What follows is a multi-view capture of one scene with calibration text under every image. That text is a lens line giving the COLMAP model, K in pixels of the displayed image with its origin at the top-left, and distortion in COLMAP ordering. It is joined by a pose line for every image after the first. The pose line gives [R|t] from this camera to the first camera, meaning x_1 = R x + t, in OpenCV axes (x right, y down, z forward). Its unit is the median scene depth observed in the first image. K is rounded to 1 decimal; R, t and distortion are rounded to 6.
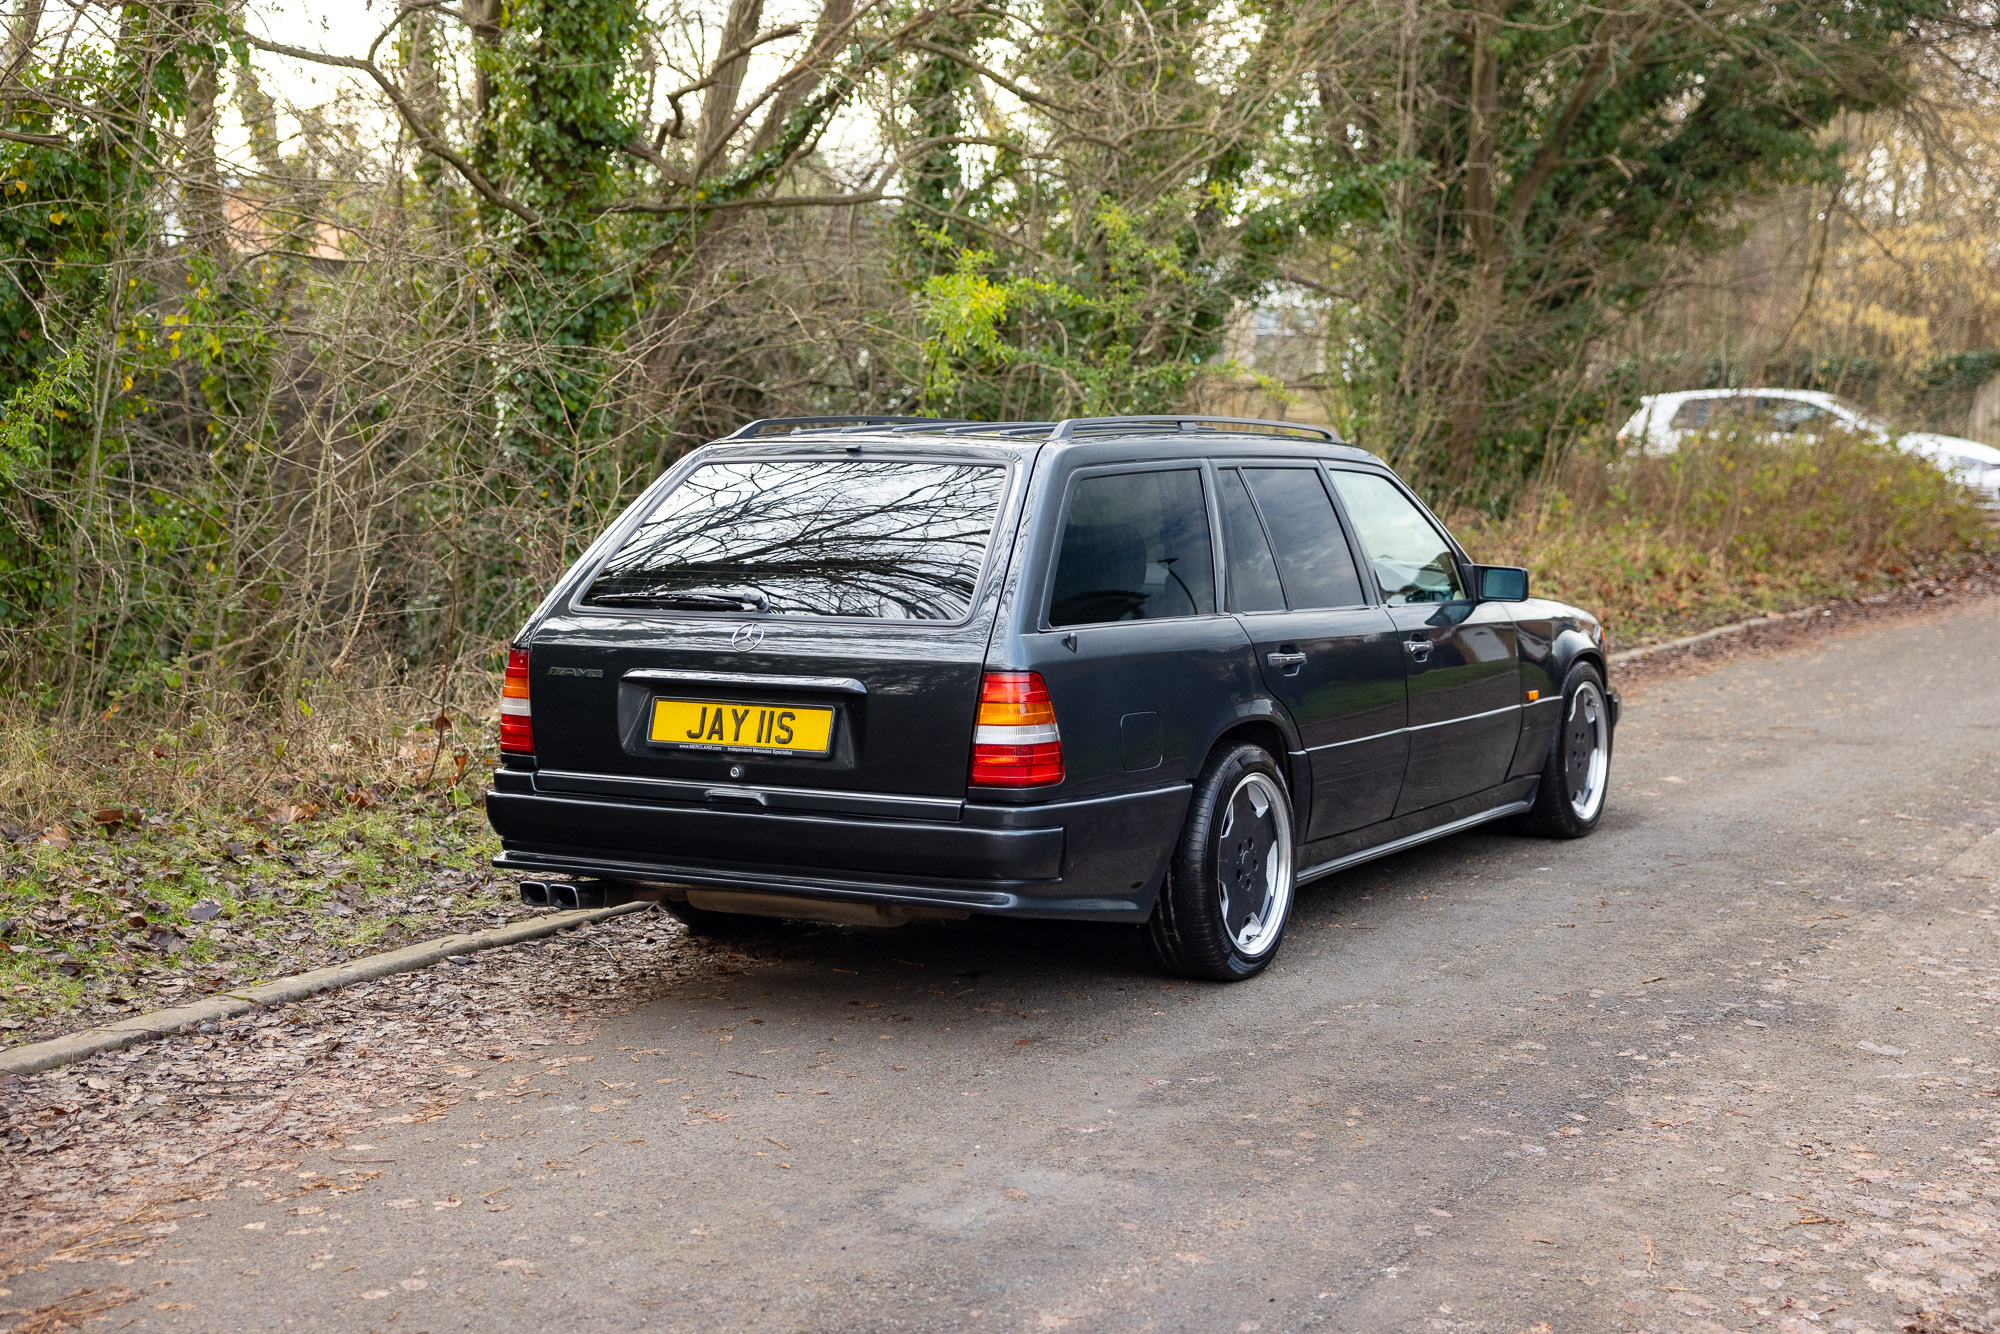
lens RADIAL K [[3007.7, 0, 1004.1], [0, 3007.7, 670.0], [0, 0, 1]] dist [0.017487, 0.000000]
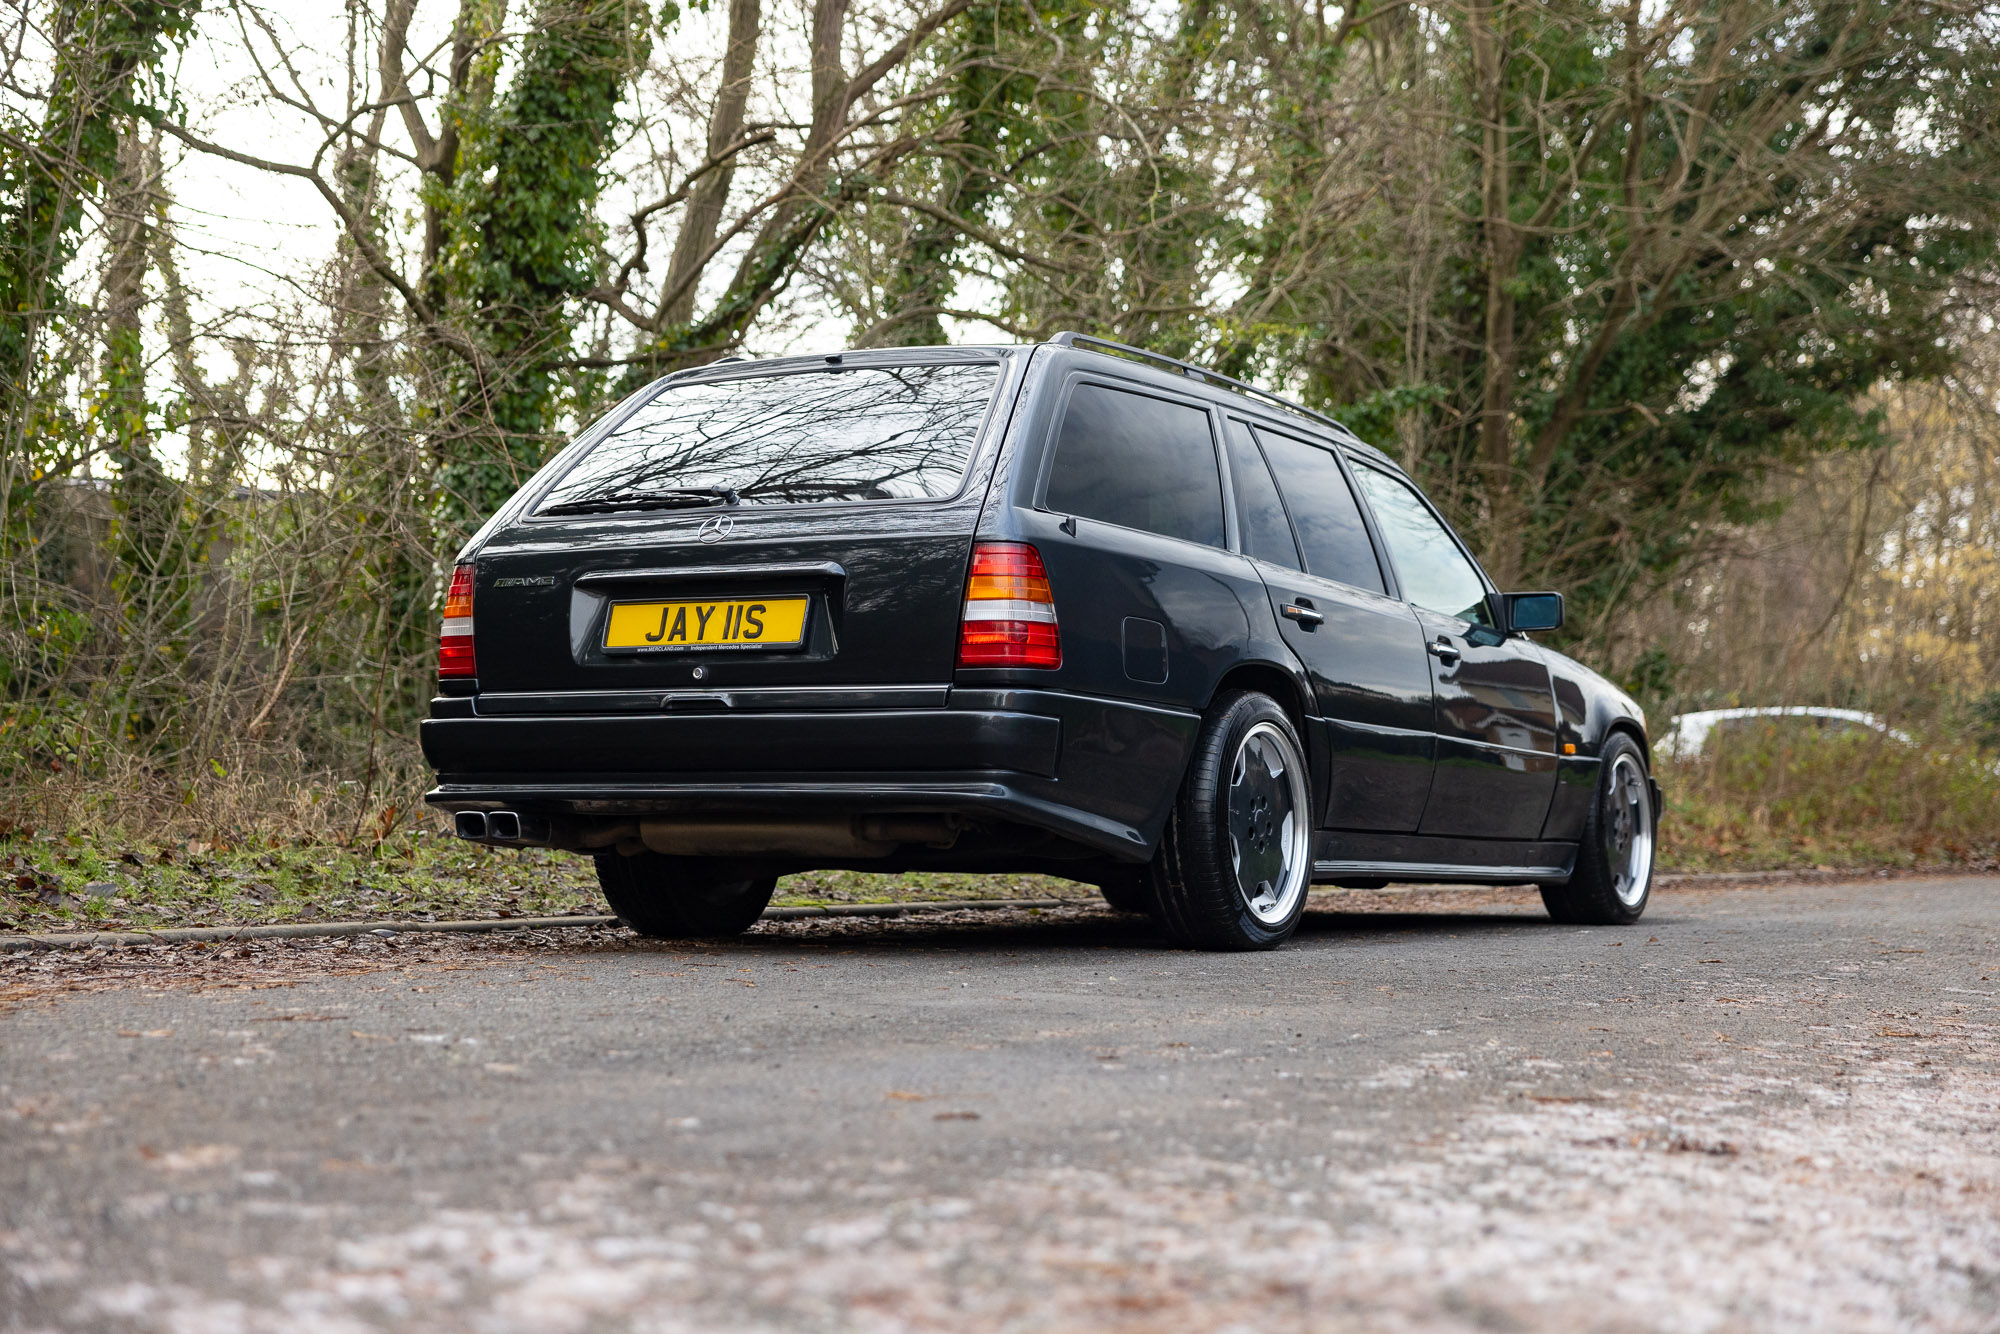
lens RADIAL K [[3283.1, 0, 1008.5], [0, 3283.1, 656.8], [0, 0, 1]] dist [0.019323, 0.000000]
pose [[0.999903, 0.010417, 0.009221, -0.003522], [-0.008946, 0.989063, -0.147222, 0.122489], [-0.010654, 0.147125, 0.989060, 0.012820]]
